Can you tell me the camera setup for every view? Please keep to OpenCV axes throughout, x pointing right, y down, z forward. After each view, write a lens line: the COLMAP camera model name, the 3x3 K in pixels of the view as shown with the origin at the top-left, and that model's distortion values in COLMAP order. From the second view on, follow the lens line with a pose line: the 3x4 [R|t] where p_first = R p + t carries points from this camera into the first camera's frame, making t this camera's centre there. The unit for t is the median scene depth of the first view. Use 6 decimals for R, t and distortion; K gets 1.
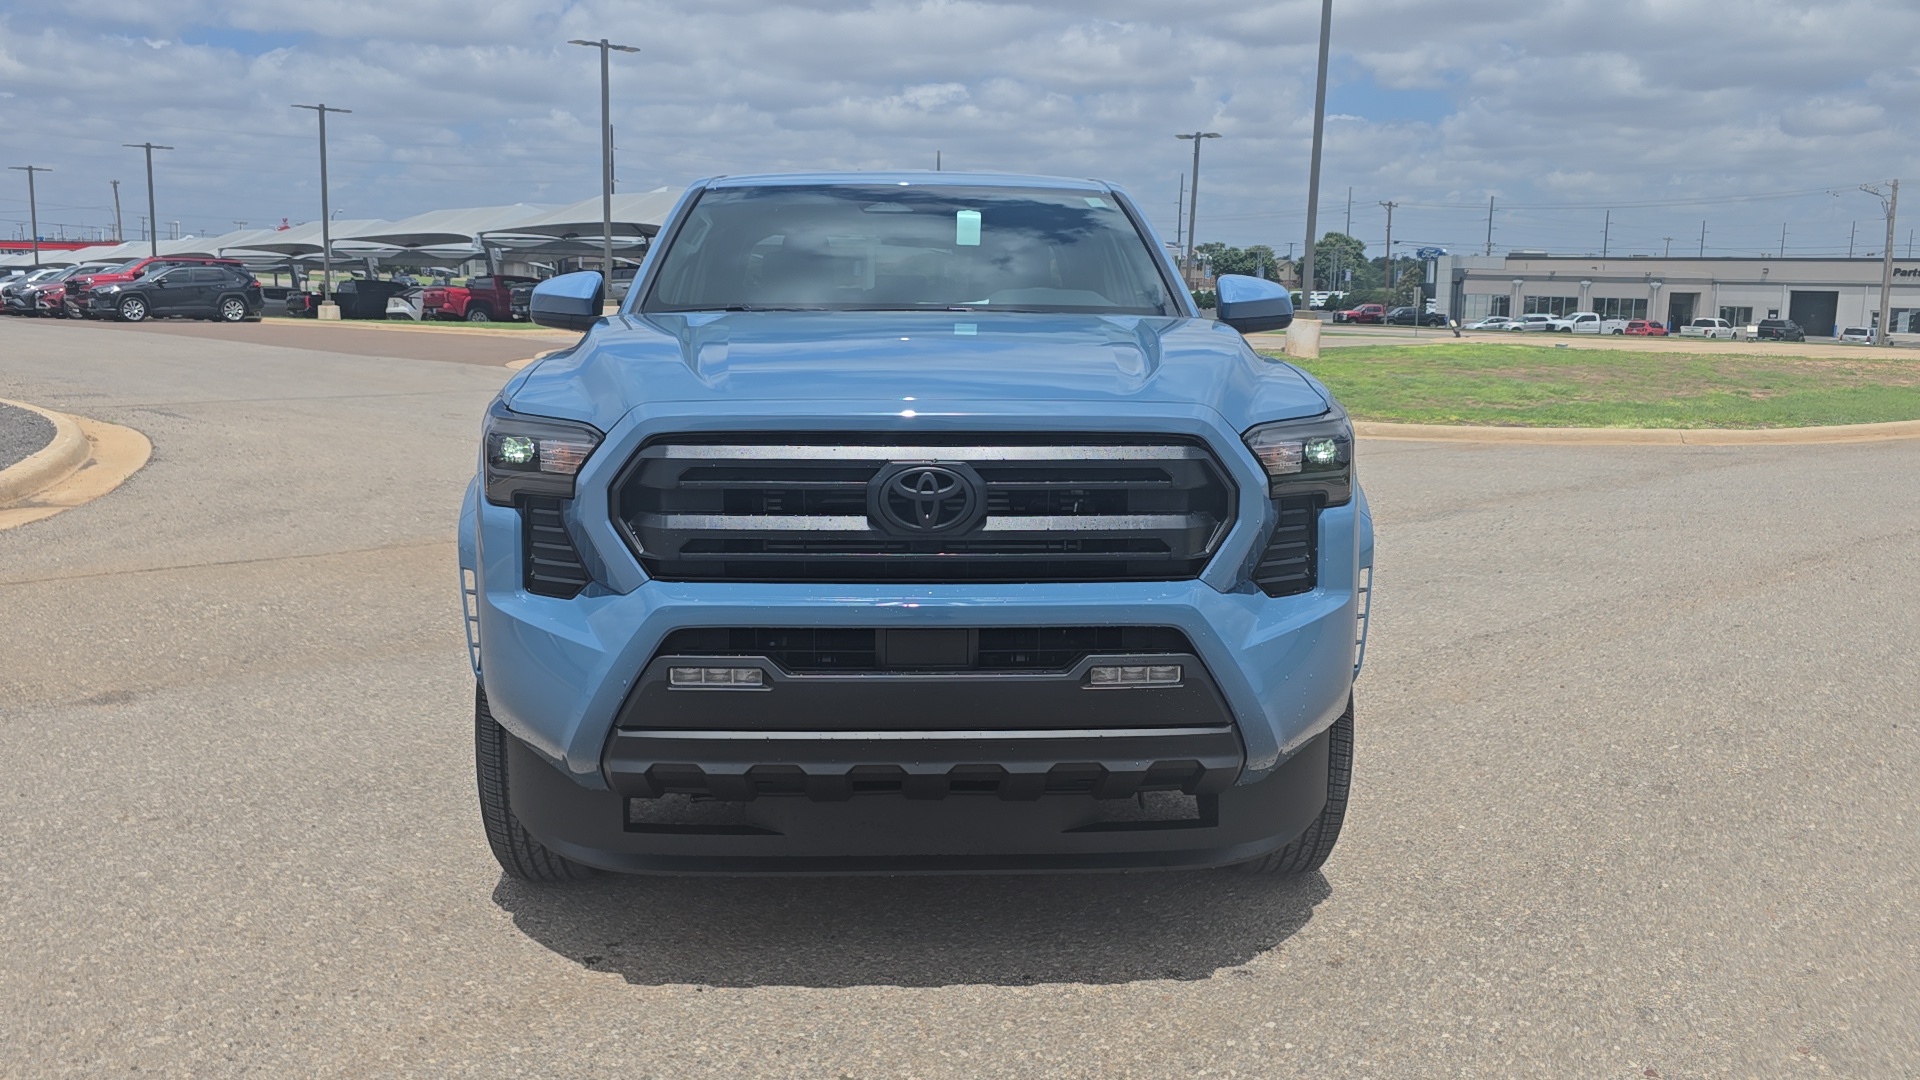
lens RADIAL K [[1588.3, 0, 954.1], [0, 1588.3, 549.4], [0, 0, 1]] dist [-0.012966, 0.021447]
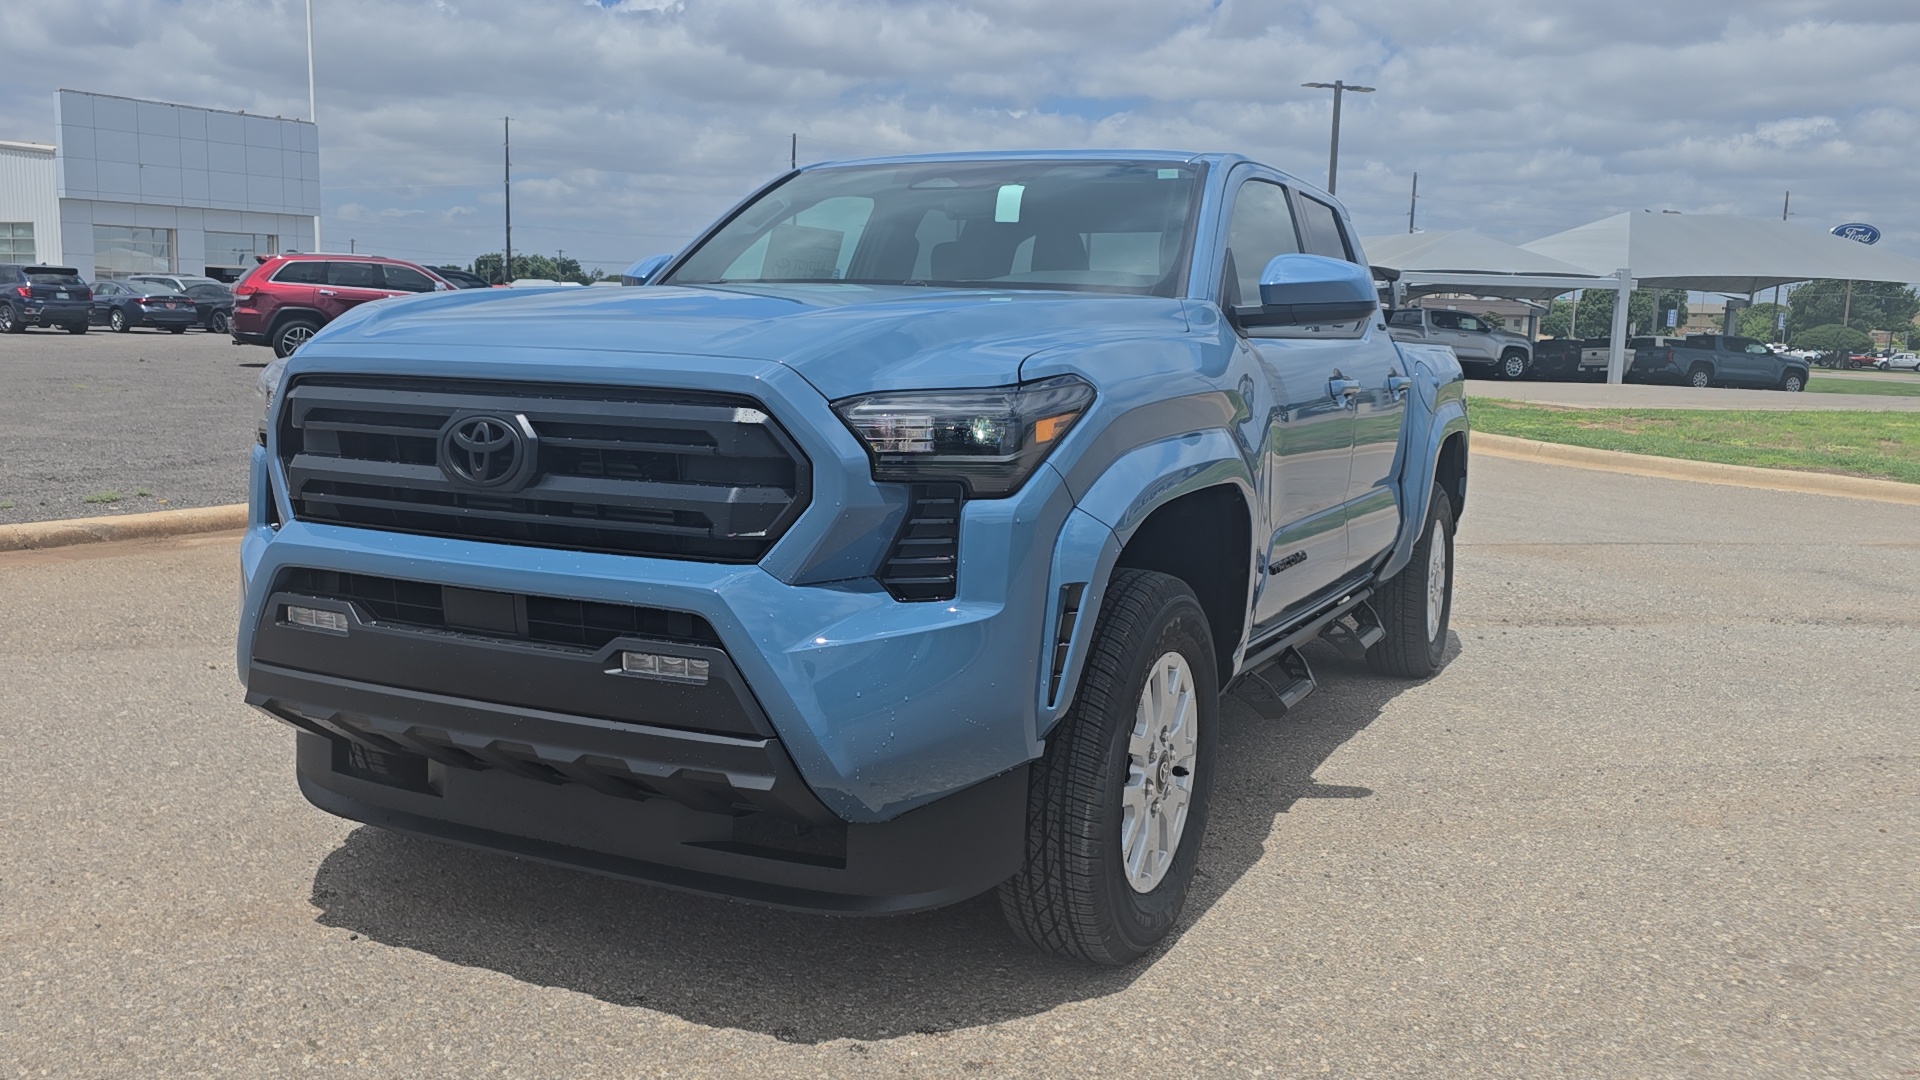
lens RADIAL K [[1588.3, 0, 964.6], [0, 1588.3, 546.8], [0, 0, 1]] dist [-0.012966, 0.021447]
pose [[0.883251, 0.078265, -0.462322, 0.110598], [-0.093171, 0.995605, -0.009456, 0.001197], [0.459550, 0.051427, 0.886662, 0.050483]]
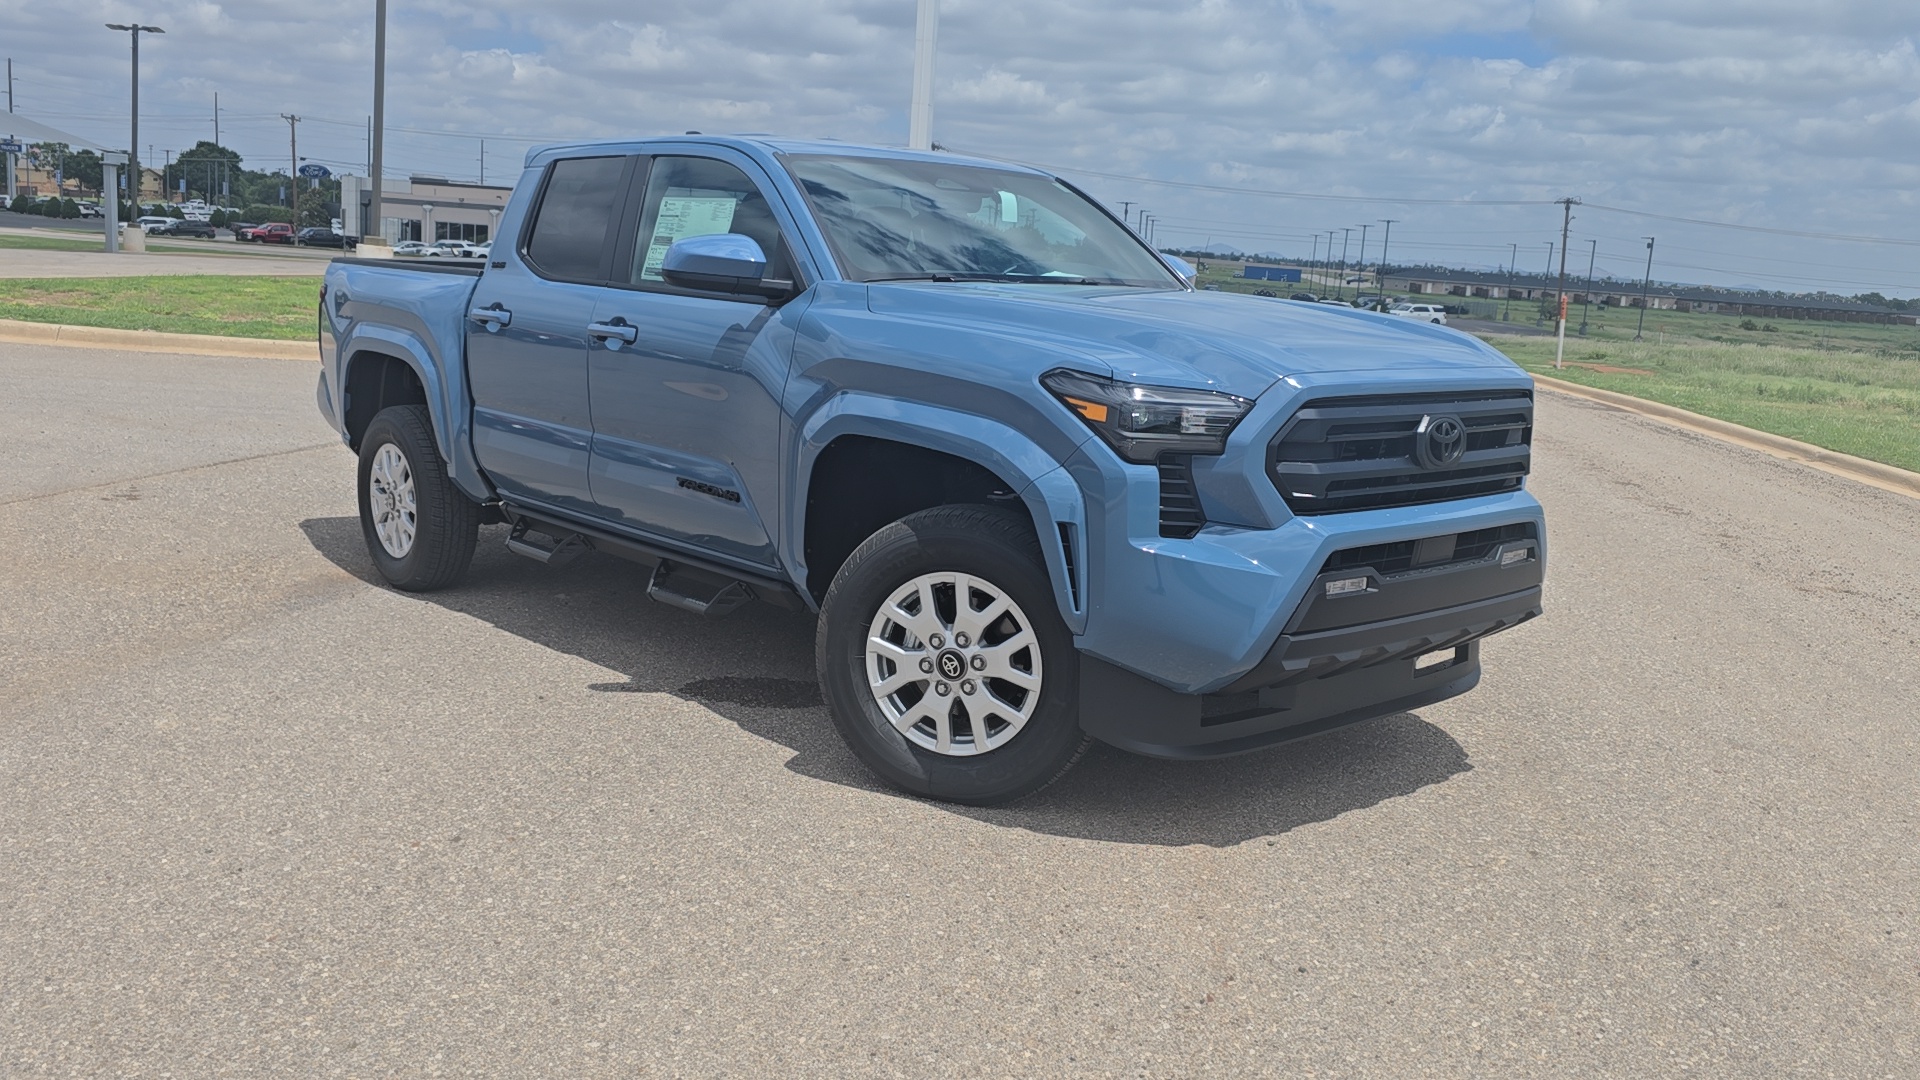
lens RADIAL K [[1588.3, 0, 959.7], [0, 1588.3, 536.4], [0, 0, 1]] dist [-0.012966, 0.021447]
pose [[0.776165, -0.077688, 0.625726, -0.200242], [0.052823, 0.996904, 0.058249, -0.008726], [-0.628313, -0.012158, 0.777865, 0.031582]]
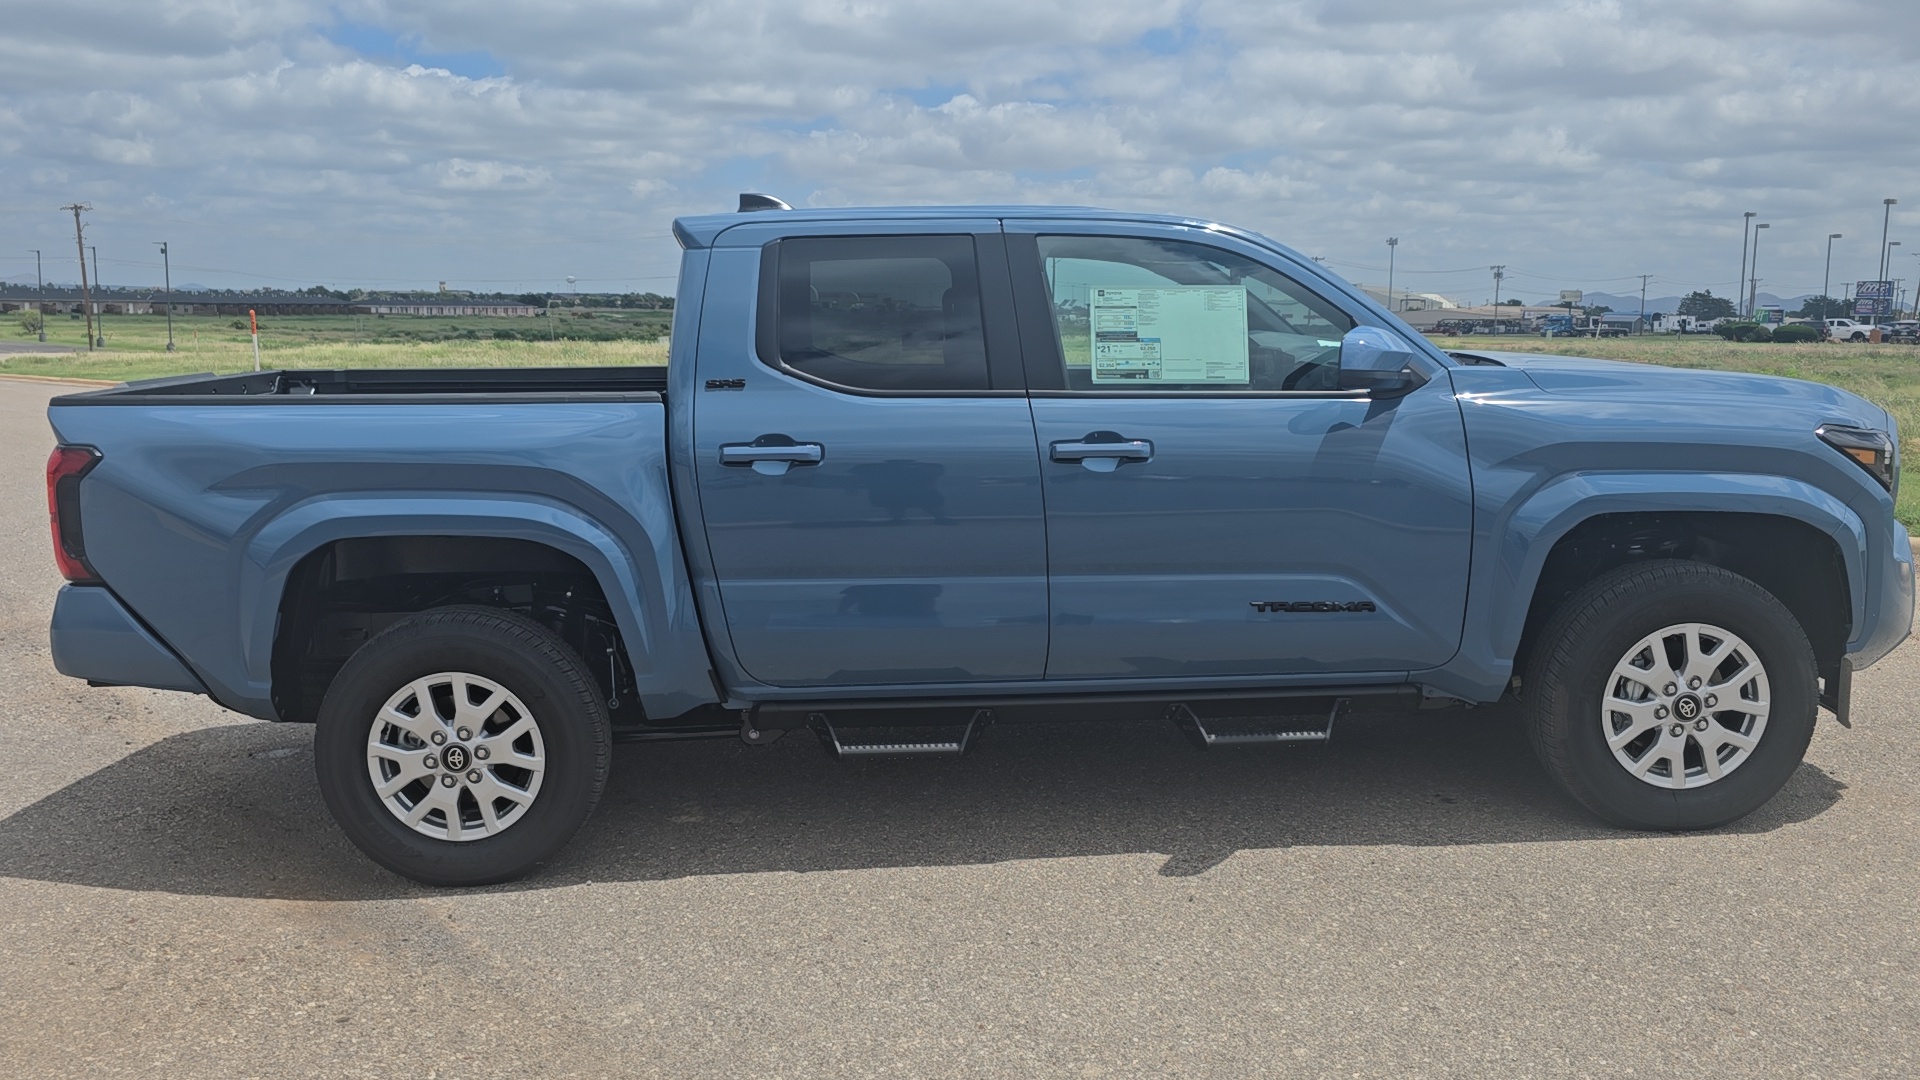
lens RADIAL K [[1588.3, 0, 955.9], [0, 1588.3, 550.8], [0, 0, 1]] dist [-0.012966, 0.021447]
pose [[0.029789, -0.166927, 0.985519, -0.305943], [0.160190, 0.974010, 0.160135, -0.060037], [-0.986637, 0.153100, 0.055755, 0.309701]]
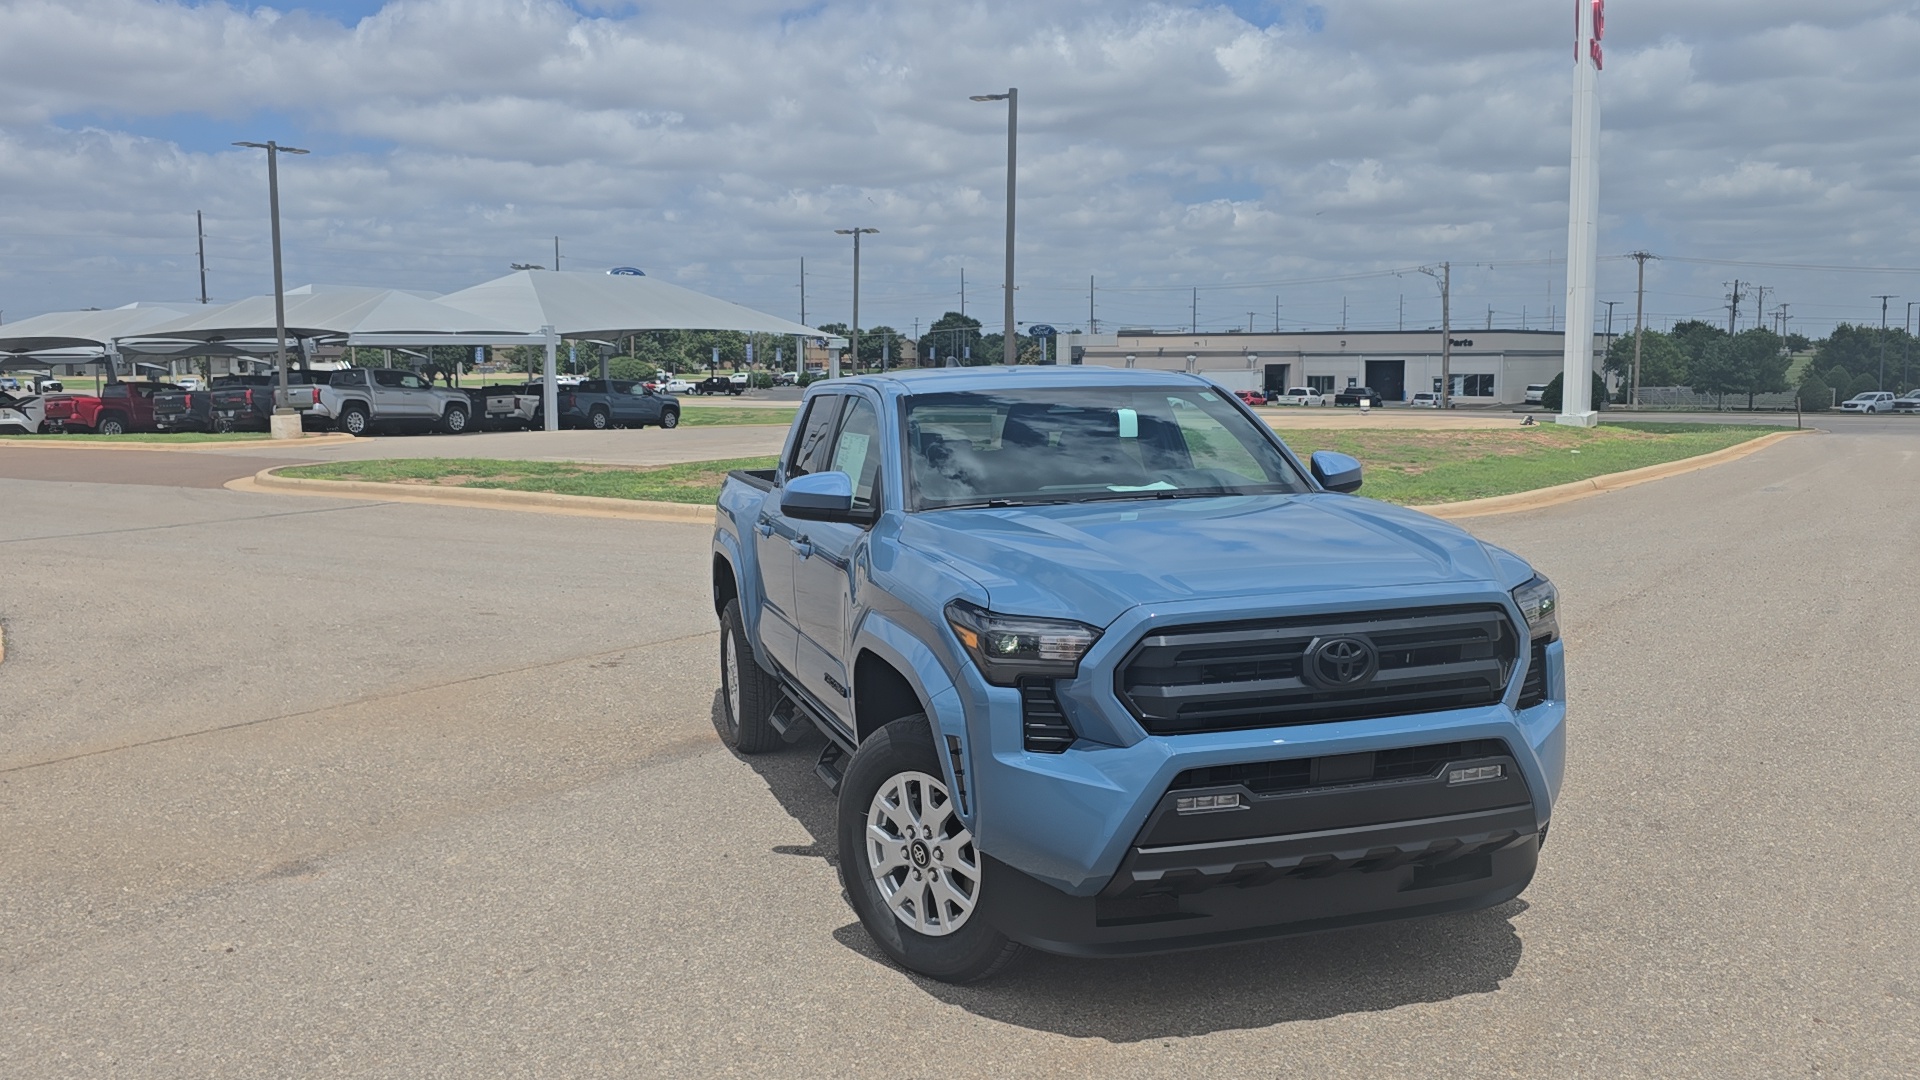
lens RADIAL K [[1588.3, 0, 976.6], [0, 1588.3, 546.4], [0, 0, 1]] dist [-0.012966, 0.021447]
pose [[0.968004, -0.049844, 0.245934, -0.110892], [0.062216, 0.997145, -0.042793, -0.015545], [-0.243099, 0.056725, 0.968341, -0.047477]]
